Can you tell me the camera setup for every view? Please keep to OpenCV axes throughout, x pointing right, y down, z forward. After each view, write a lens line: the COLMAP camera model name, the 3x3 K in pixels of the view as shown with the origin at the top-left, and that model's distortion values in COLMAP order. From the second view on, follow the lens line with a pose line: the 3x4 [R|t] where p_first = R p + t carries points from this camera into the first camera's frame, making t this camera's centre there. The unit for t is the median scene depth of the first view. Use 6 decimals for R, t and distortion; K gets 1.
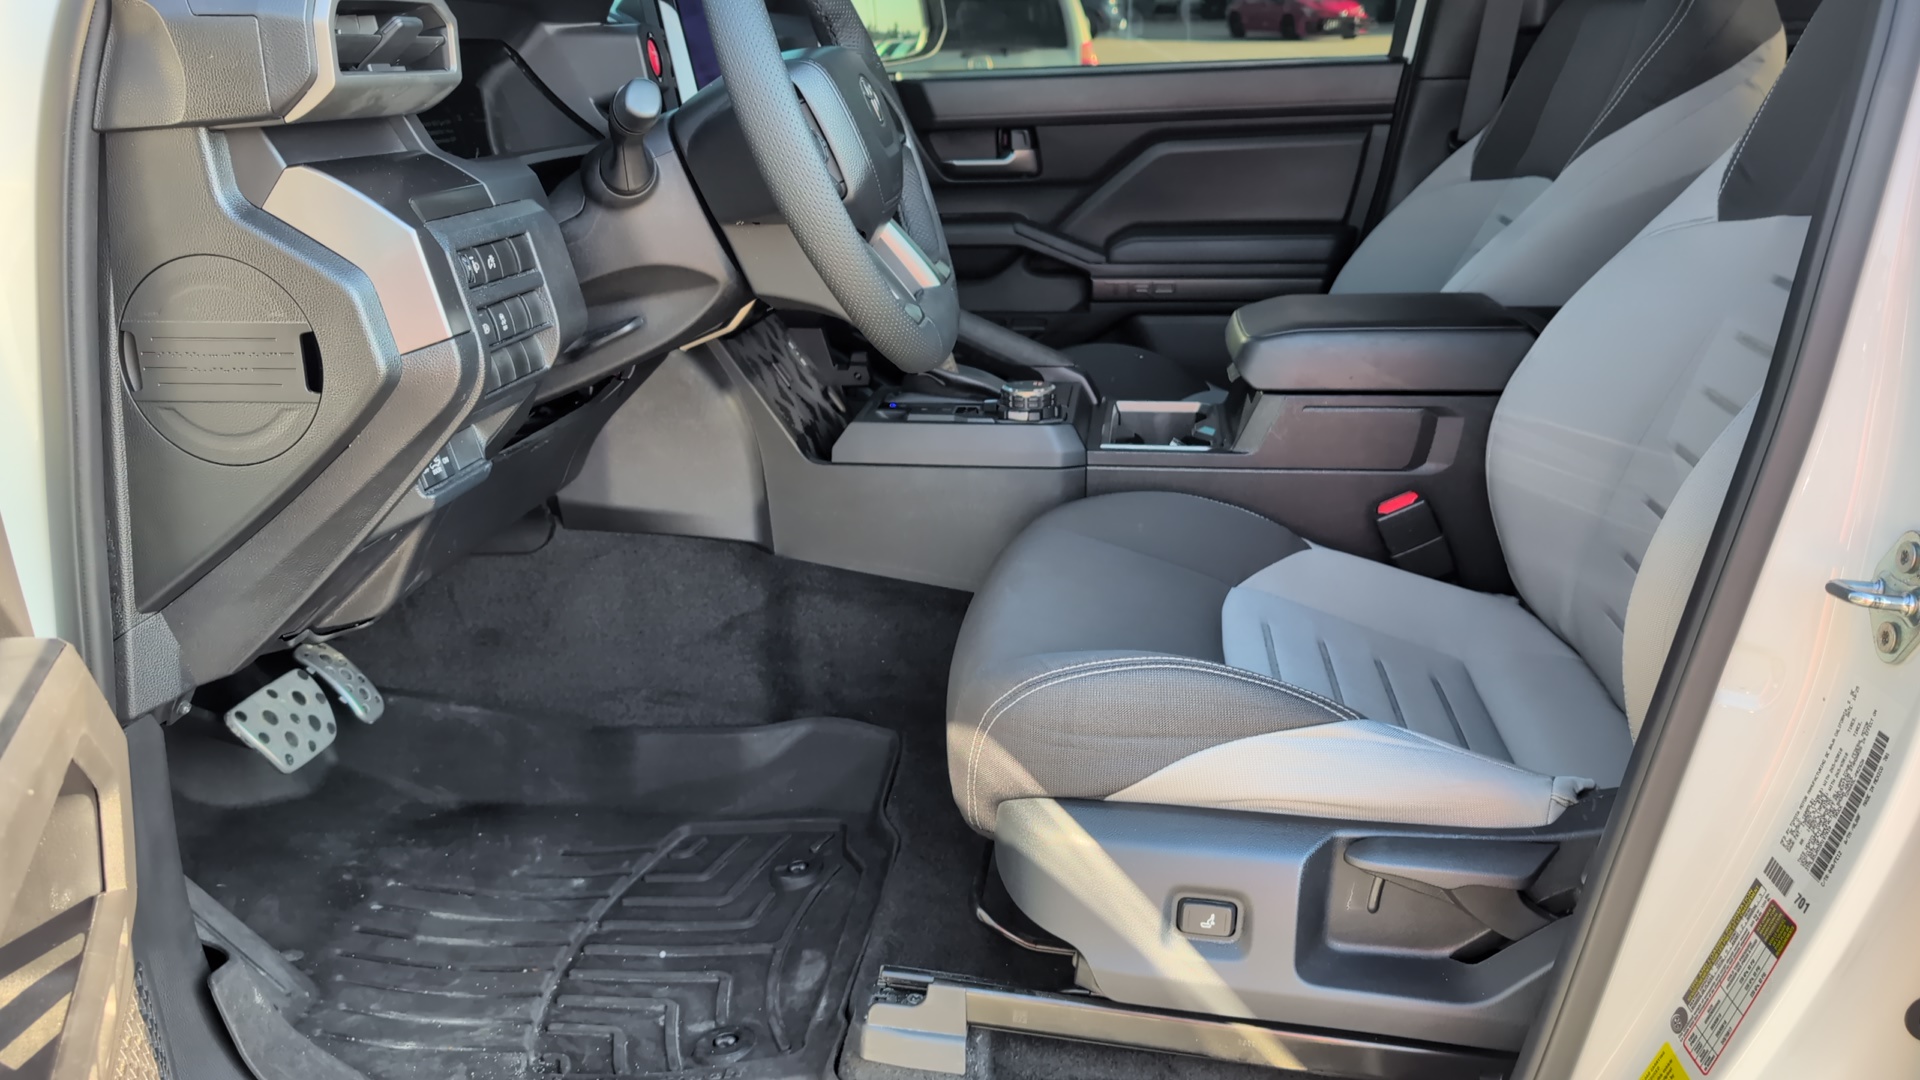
lens RADIAL K [[1643.2, 0, 960.0], [0, 1643.2, 540.0], [0, 0, 1]] dist [0.008367, 0.005884]
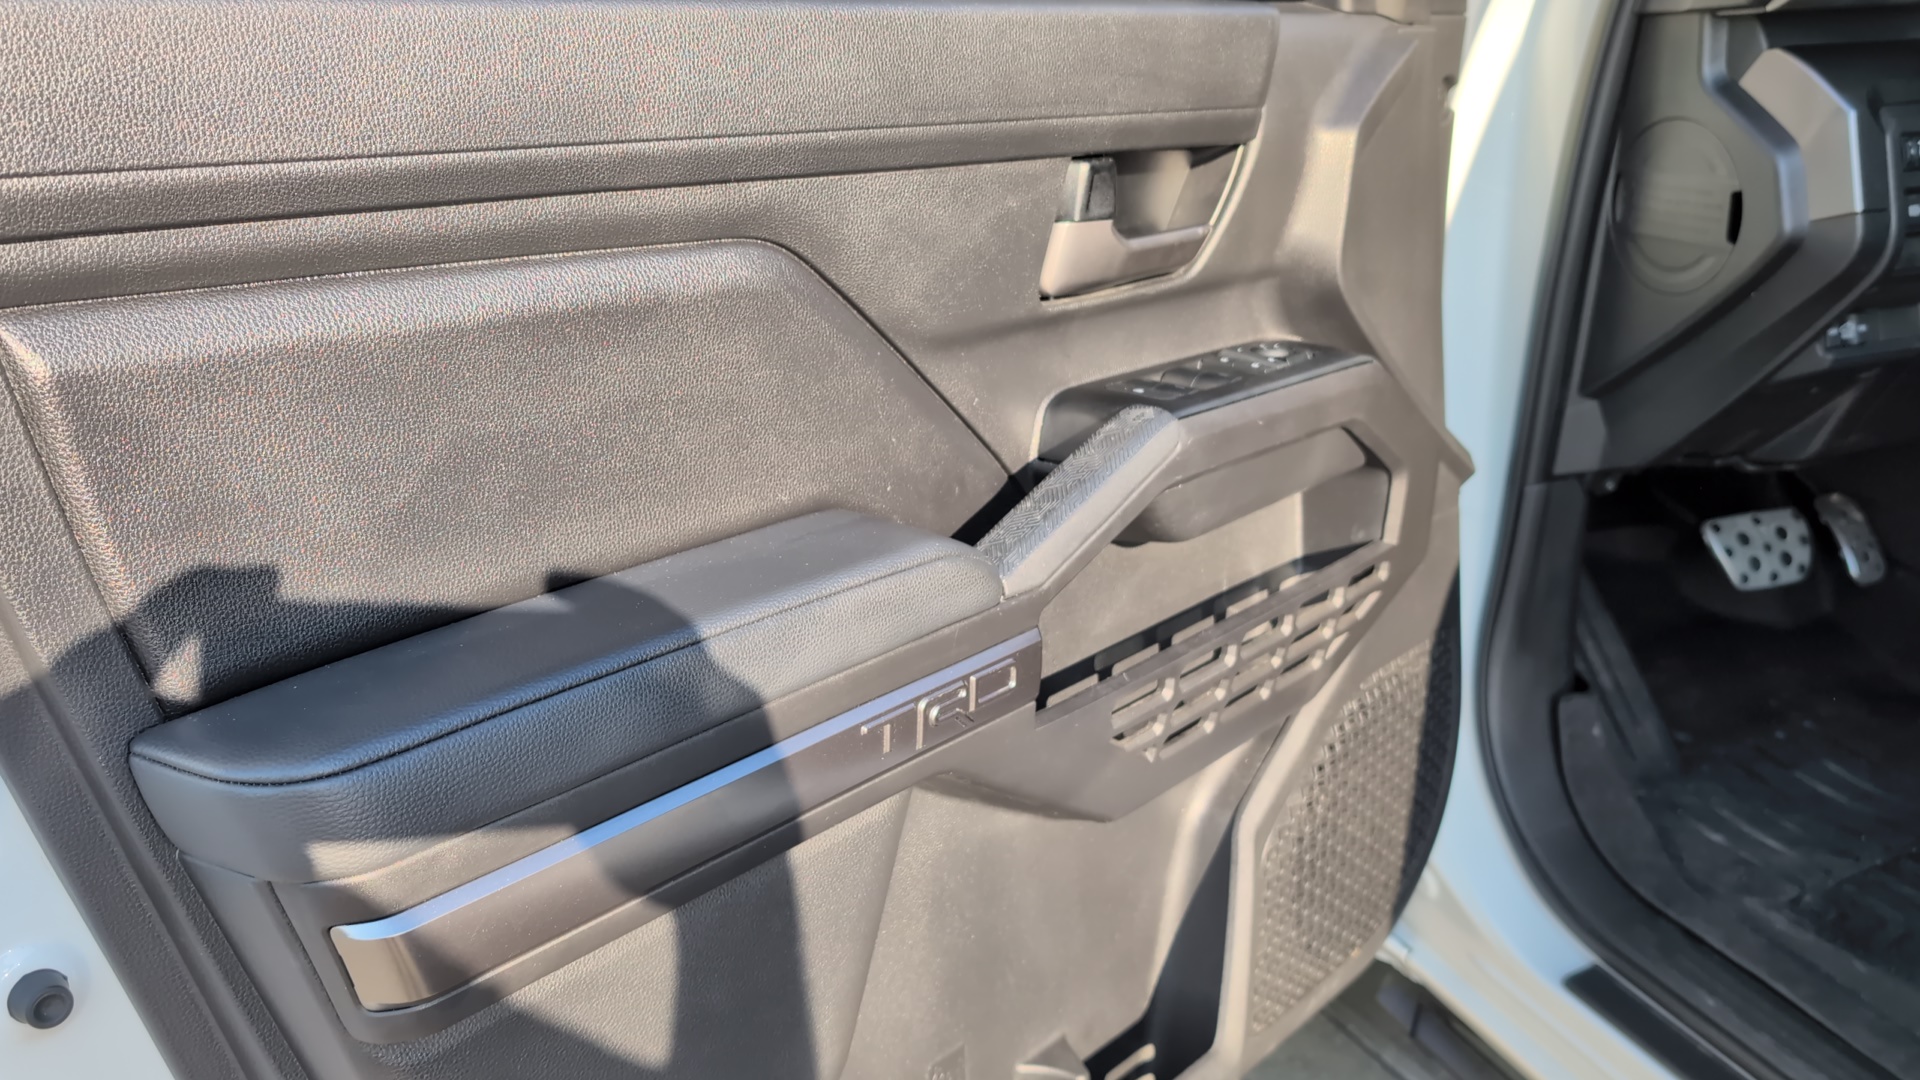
lens RADIAL K [[1643.2, 0, 960.0], [0, 1643.2, 540.0], [0, 0, 1]] dist [0.008367, 0.005884]
pose [[0.480815, 0.300056, -0.823883, 0.280584], [-0.231310, 0.949745, 0.210903, -0.006134], [0.845762, 0.089167, 0.526058, -0.055823]]
